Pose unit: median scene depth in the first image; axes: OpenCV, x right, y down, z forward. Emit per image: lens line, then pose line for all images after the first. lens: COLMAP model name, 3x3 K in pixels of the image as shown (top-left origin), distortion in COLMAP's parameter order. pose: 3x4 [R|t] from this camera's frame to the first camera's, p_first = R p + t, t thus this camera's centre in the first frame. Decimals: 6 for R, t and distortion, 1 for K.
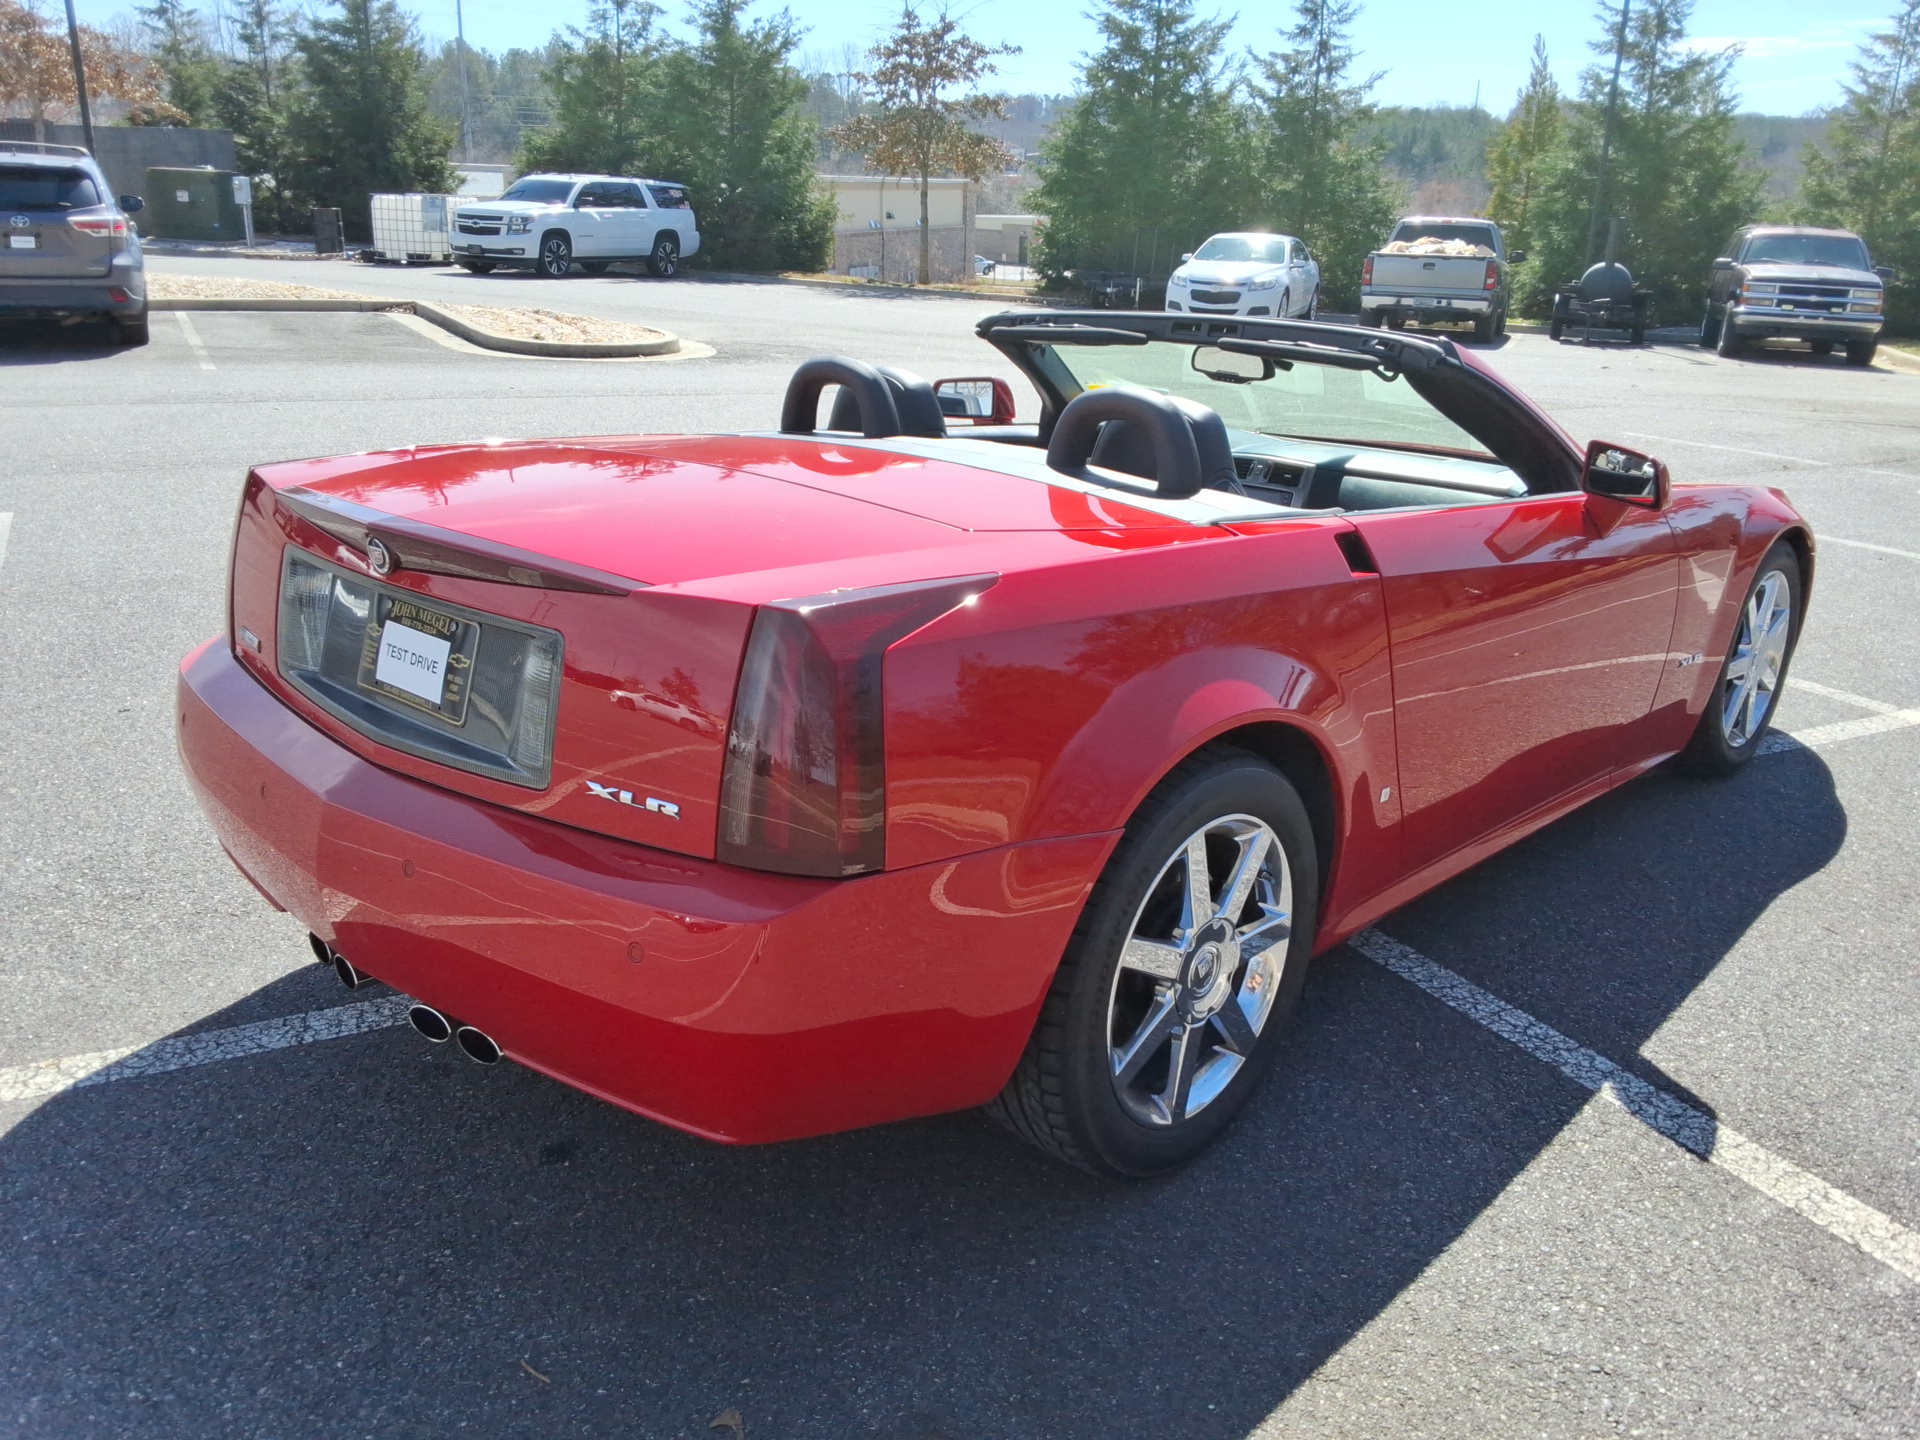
lens RADIAL K [[1553.3, 0, 982.7], [0, 1553.3, 684.2], [0, 0, 1]] dist [0.114477, -0.187299]
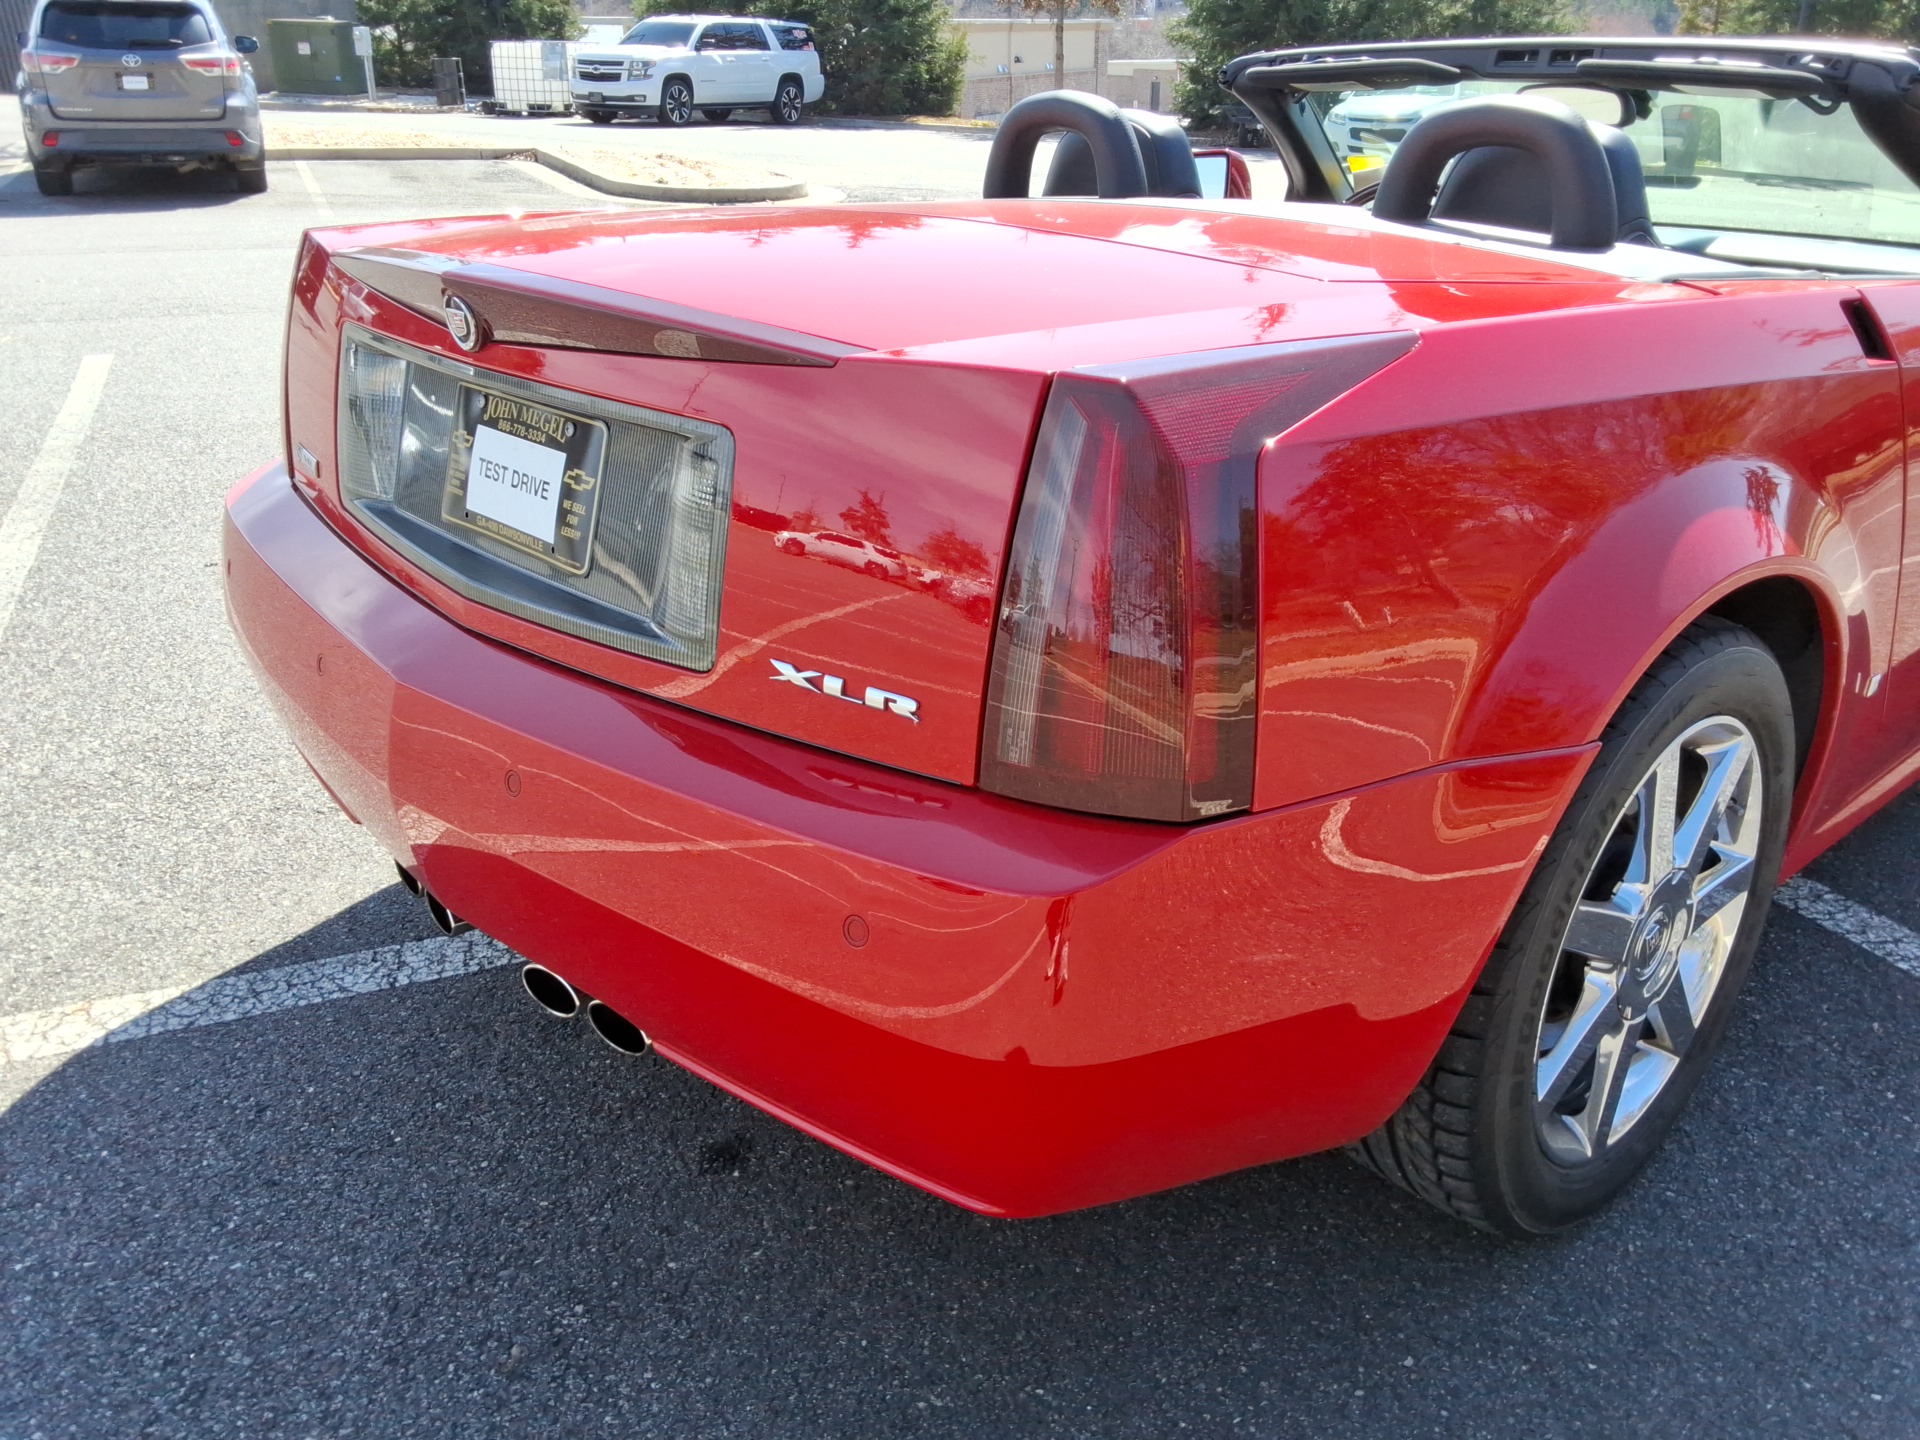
lens RADIAL K [[1558.6, 0, 985.8], [0, 1558.6, 689.1], [0, 0, 1]] dist [0.106174, -0.171957]
pose [[0.997174, 0.011140, -0.074300, -0.015730], [-0.004730, 0.996293, 0.085897, 0.002433], [0.074982, -0.085303, 0.993530, 0.048792]]
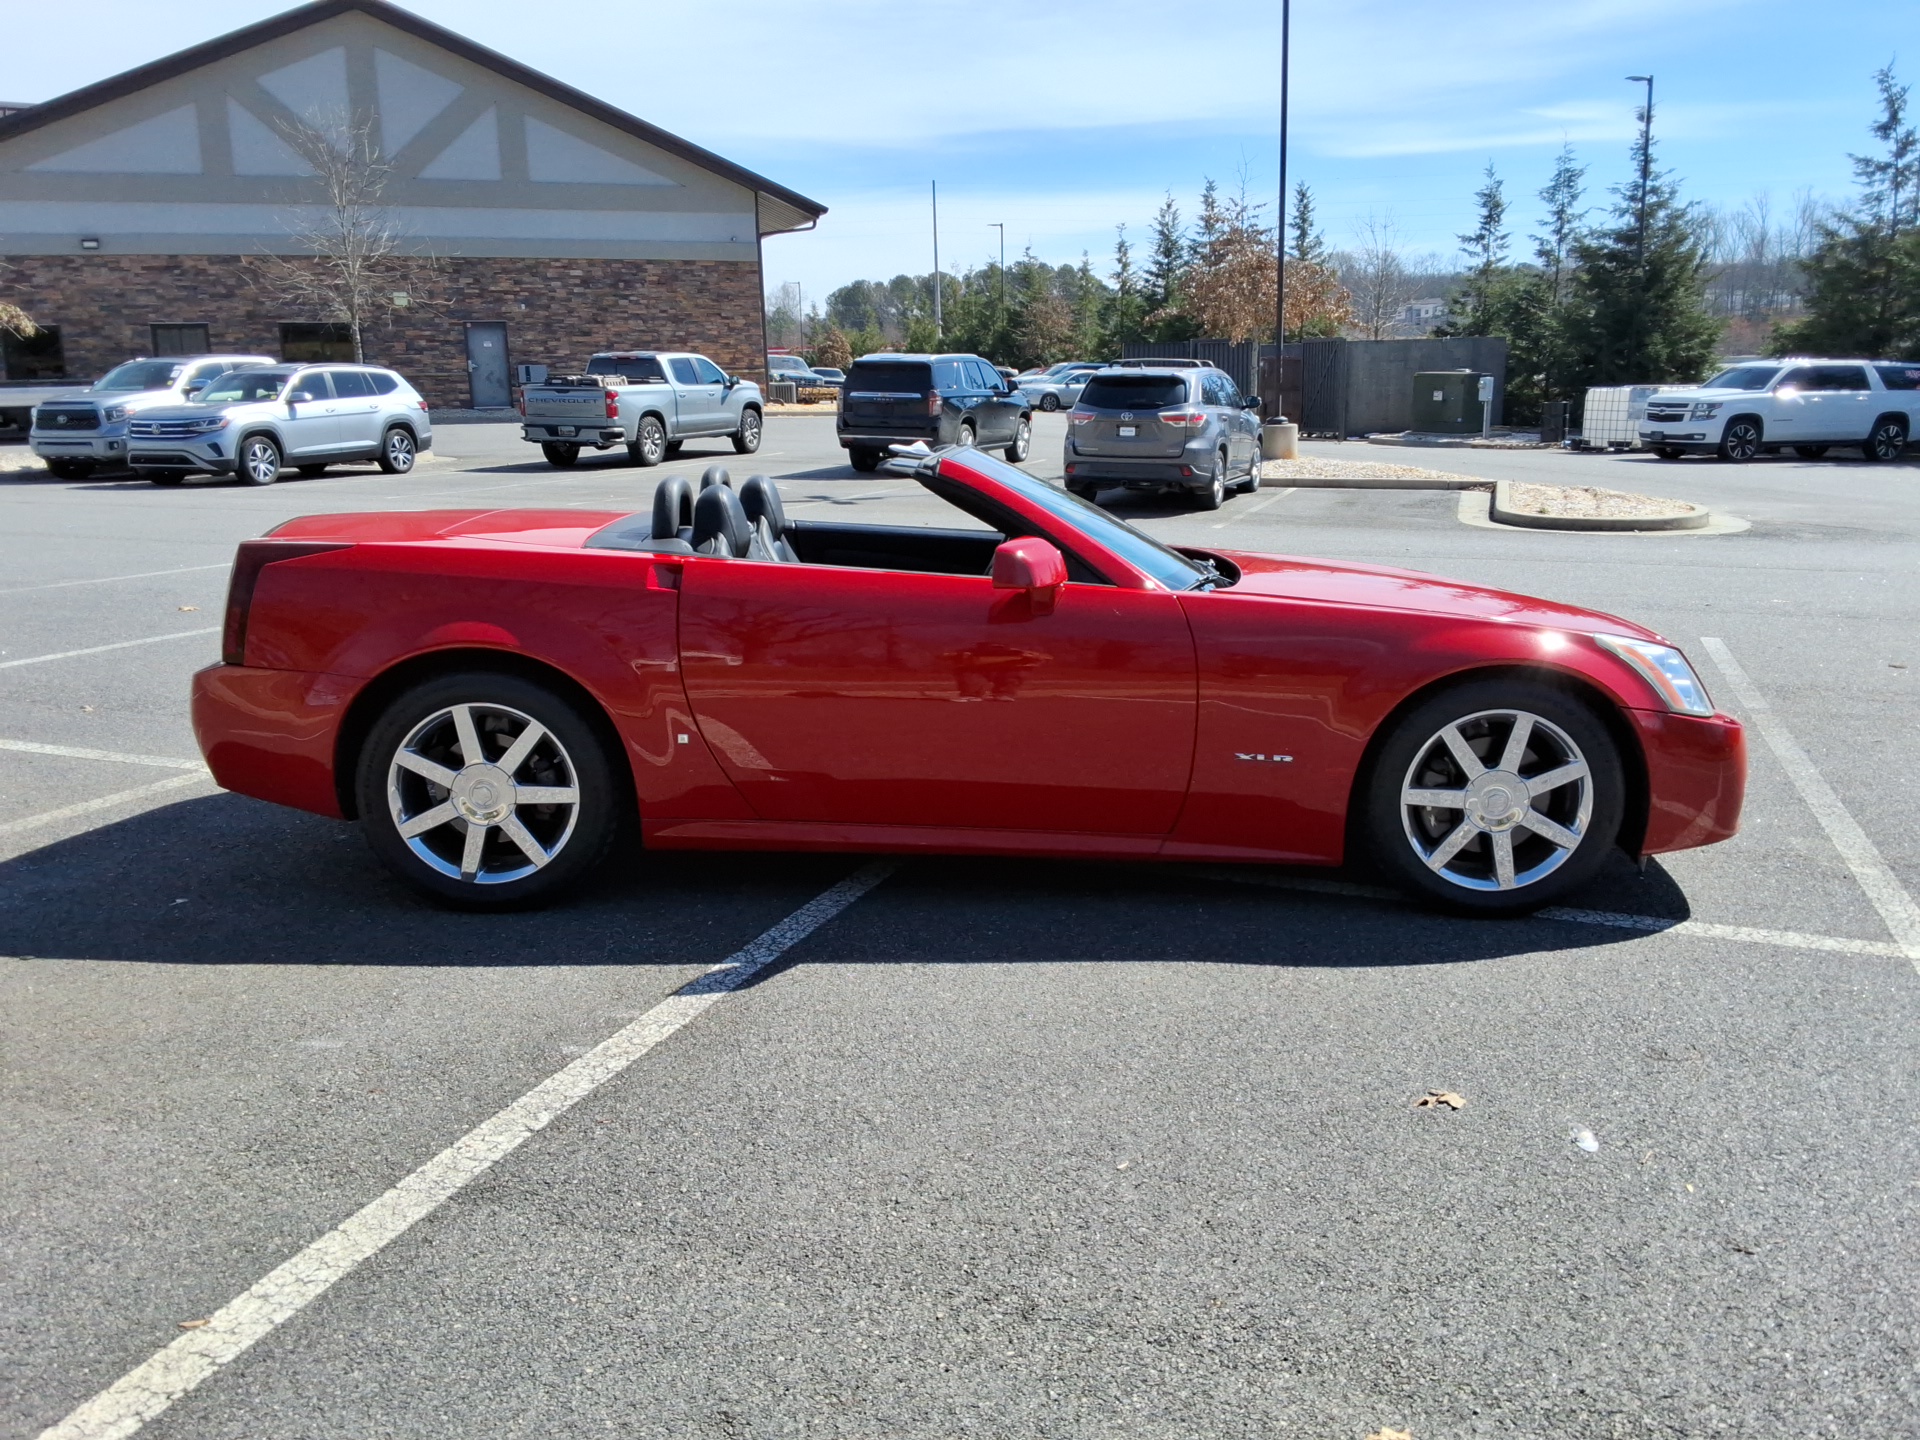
lens RADIAL K [[1558.6, 0, 985.8], [0, 1558.6, 689.1], [0, 0, 1]] dist [0.106174, -0.171957]
pose [[0.675075, 0.108048, -0.729794, 0.306098], [-0.191177, 0.981047, -0.031596, 0.002266], [0.712548, 0.160849, 0.682937, 0.030465]]
